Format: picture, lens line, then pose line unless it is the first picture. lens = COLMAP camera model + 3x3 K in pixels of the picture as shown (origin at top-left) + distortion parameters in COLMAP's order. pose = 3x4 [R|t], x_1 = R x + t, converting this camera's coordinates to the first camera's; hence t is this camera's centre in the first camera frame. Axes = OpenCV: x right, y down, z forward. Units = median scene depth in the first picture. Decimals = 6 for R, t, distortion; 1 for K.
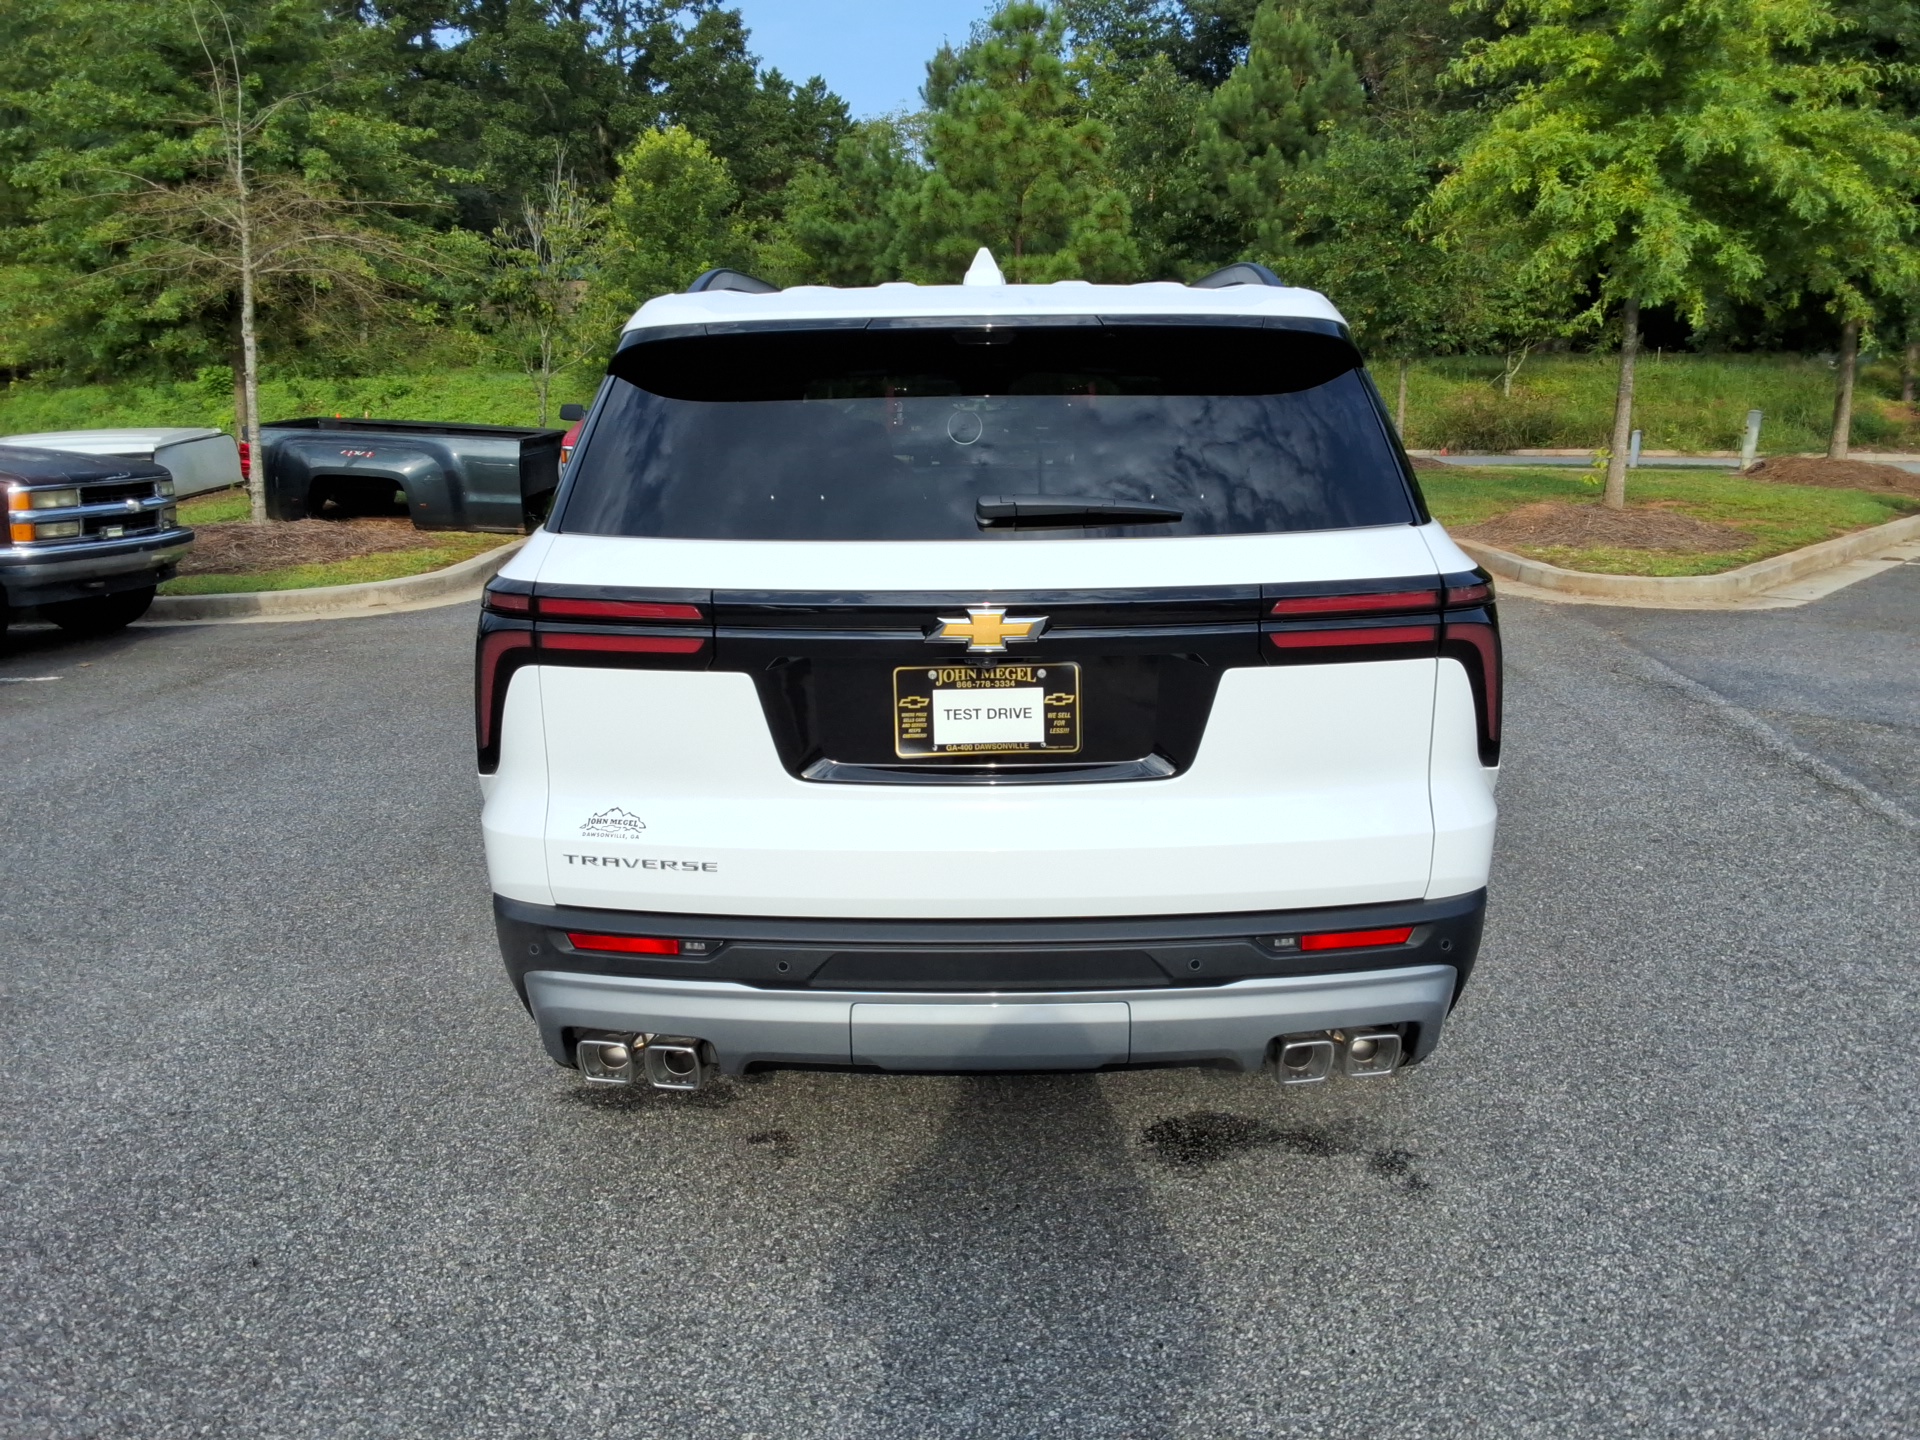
lens RADIAL K [[1536.2, 0, 975.9], [0, 1536.2, 723.0], [0, 0, 1]] dist [0.103212, -0.159574]
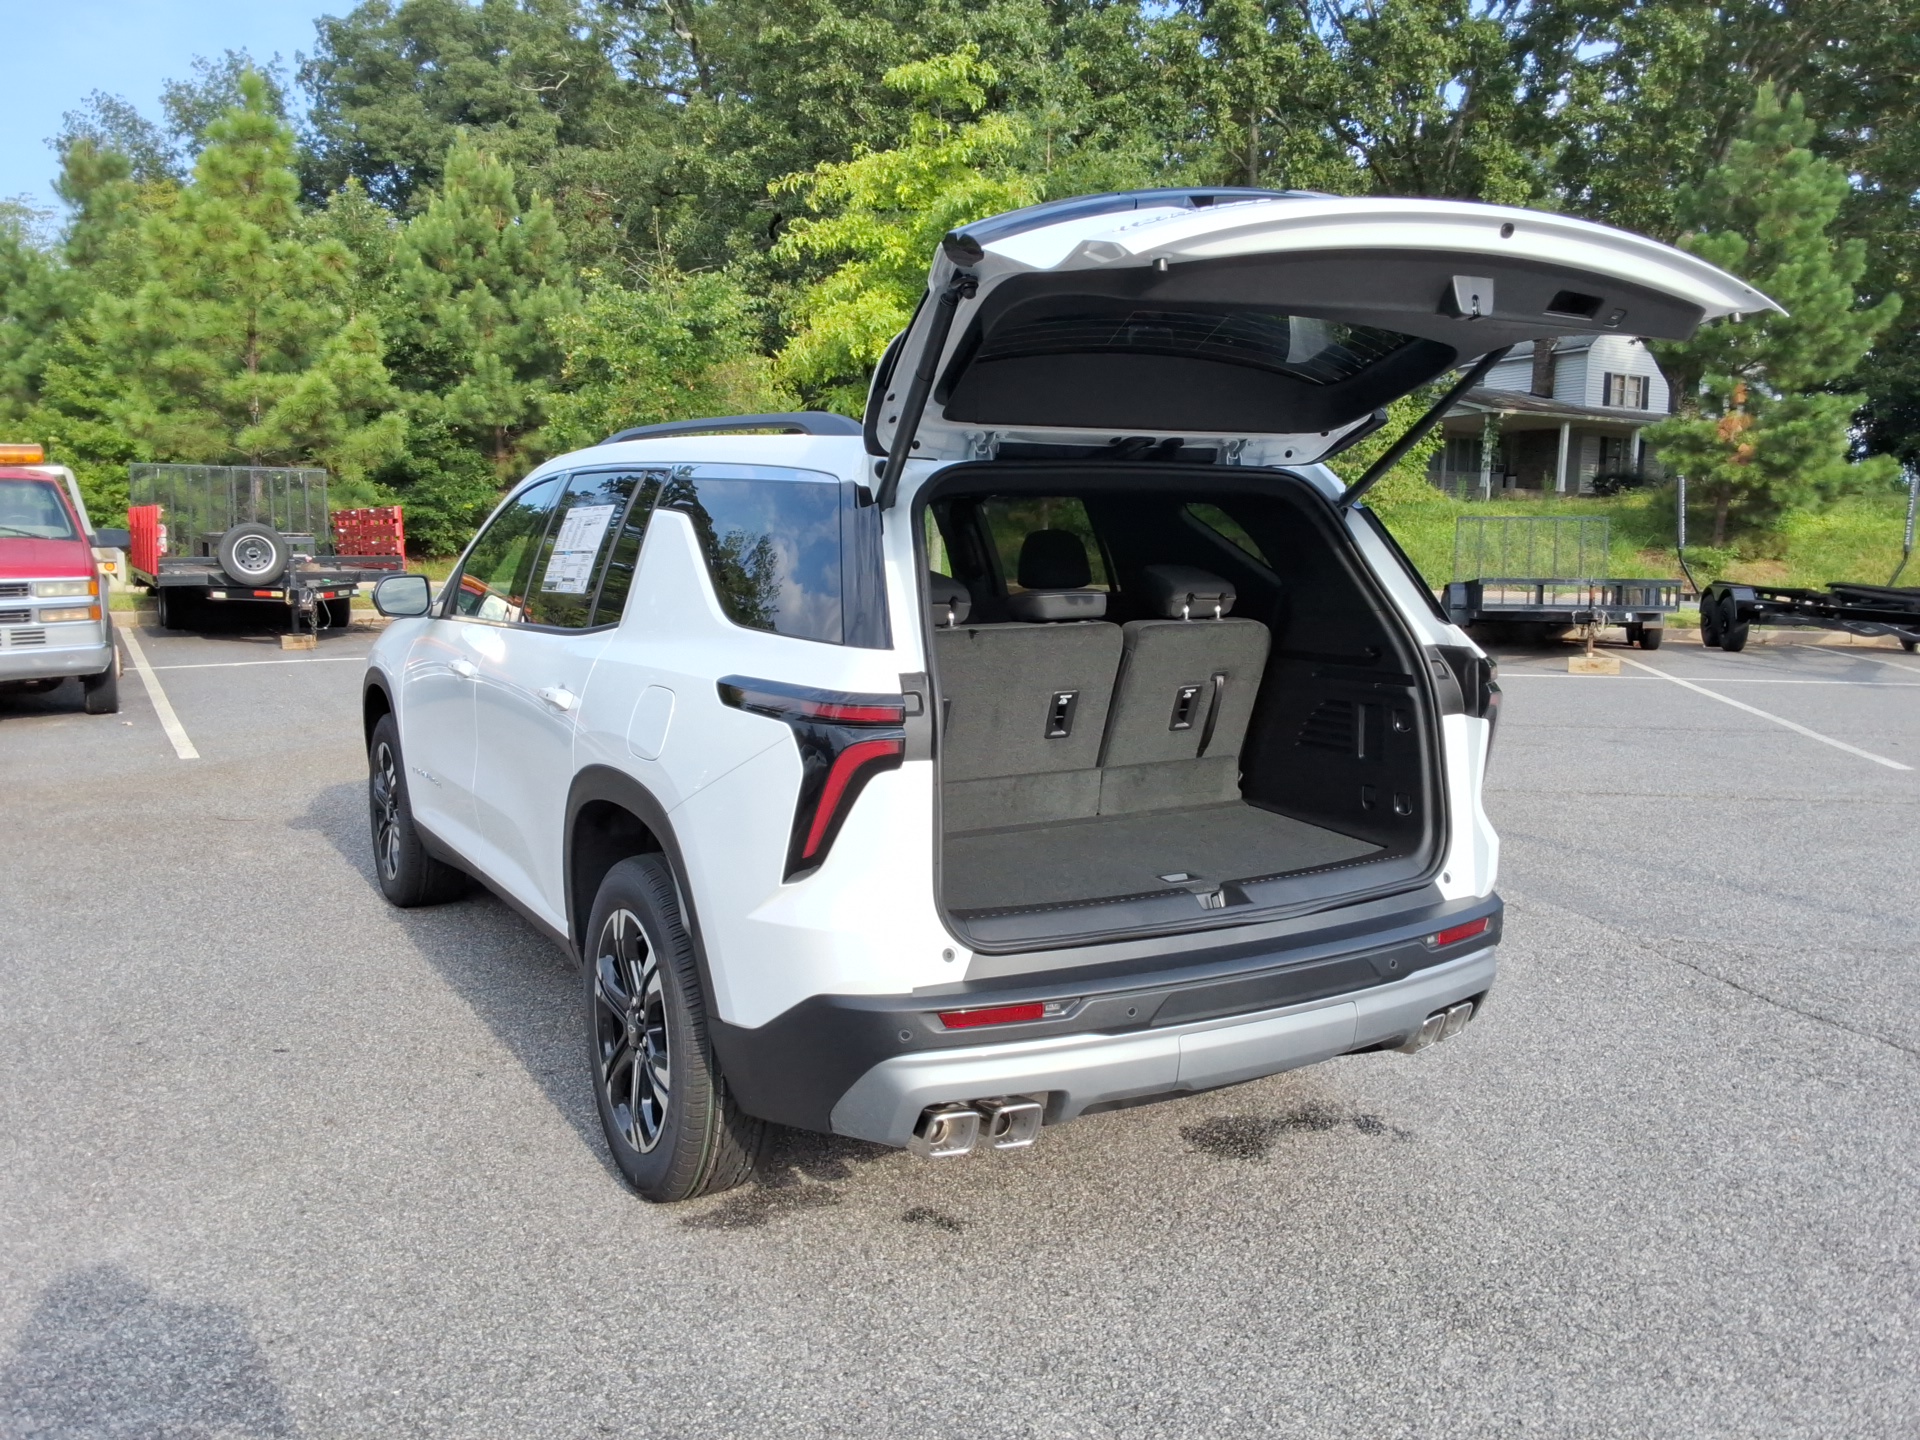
lens RADIAL K [[1536.2, 0, 976.3], [0, 1536.2, 728.4], [0, 0, 1]] dist [0.103212, -0.159574]
pose [[0.859445, -0.056621, 0.508082, -0.180472], [0.096822, 0.993888, -0.053020, -0.000973], [-0.501975, 0.094761, 0.859675, 0.009327]]
